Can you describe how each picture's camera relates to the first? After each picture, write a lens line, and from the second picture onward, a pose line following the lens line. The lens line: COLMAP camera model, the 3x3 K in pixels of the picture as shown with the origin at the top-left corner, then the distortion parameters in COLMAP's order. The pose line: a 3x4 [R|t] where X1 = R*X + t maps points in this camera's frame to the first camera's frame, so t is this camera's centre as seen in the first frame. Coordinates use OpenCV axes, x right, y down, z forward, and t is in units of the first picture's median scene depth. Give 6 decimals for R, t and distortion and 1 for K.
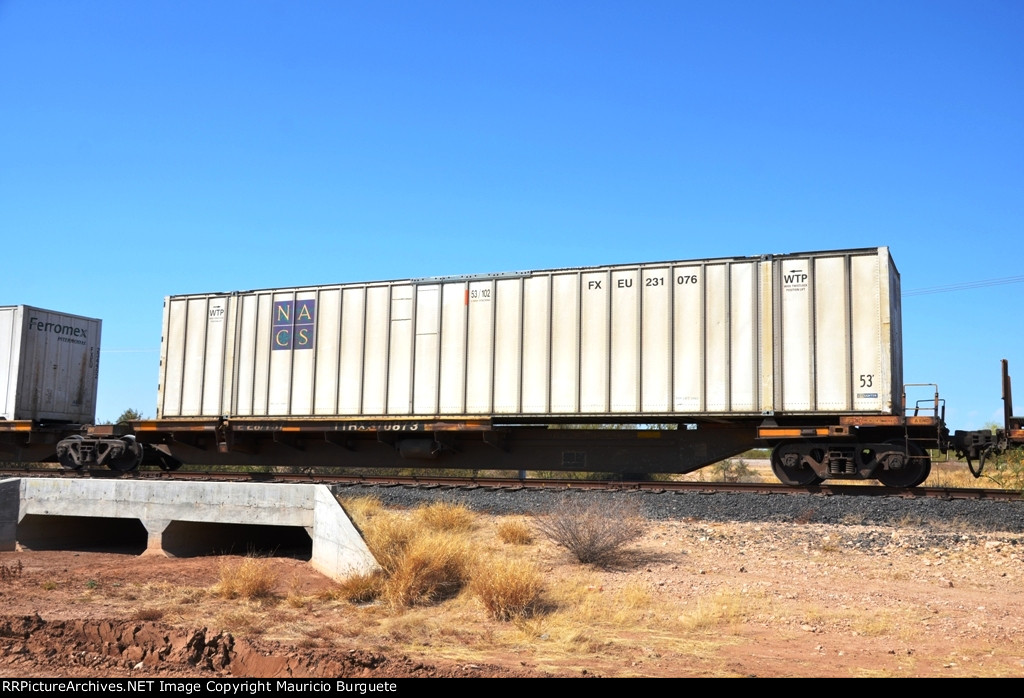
lens RADIAL K [[1019.7, 0, 512.0], [0, 1019.7, 349.0], [0, 0, 1]] dist [-0.018895, 0.143722]
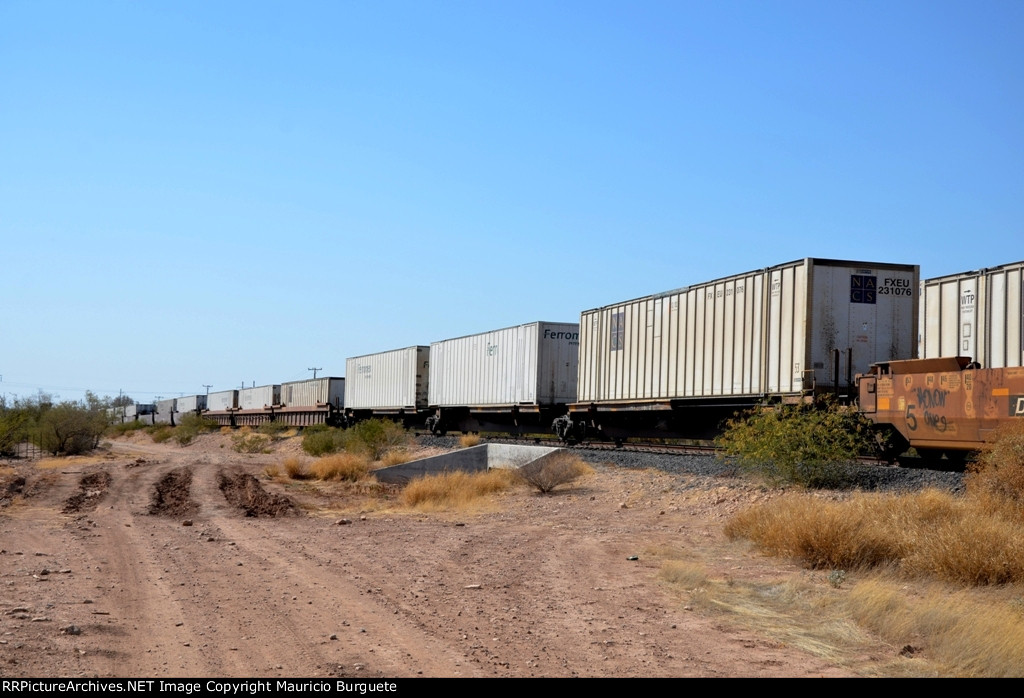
lens RADIAL K [[1424.5, 0, 512.0], [0, 1424.5, 349.0], [0, 0, 1]] dist [0.027276, 0.744458]
pose [[0.628847, -0.043493, -0.776312, 1.225651], [0.074522, 0.997209, 0.004497, -0.021208], [0.773950, -0.060681, 0.630333, -0.303843]]
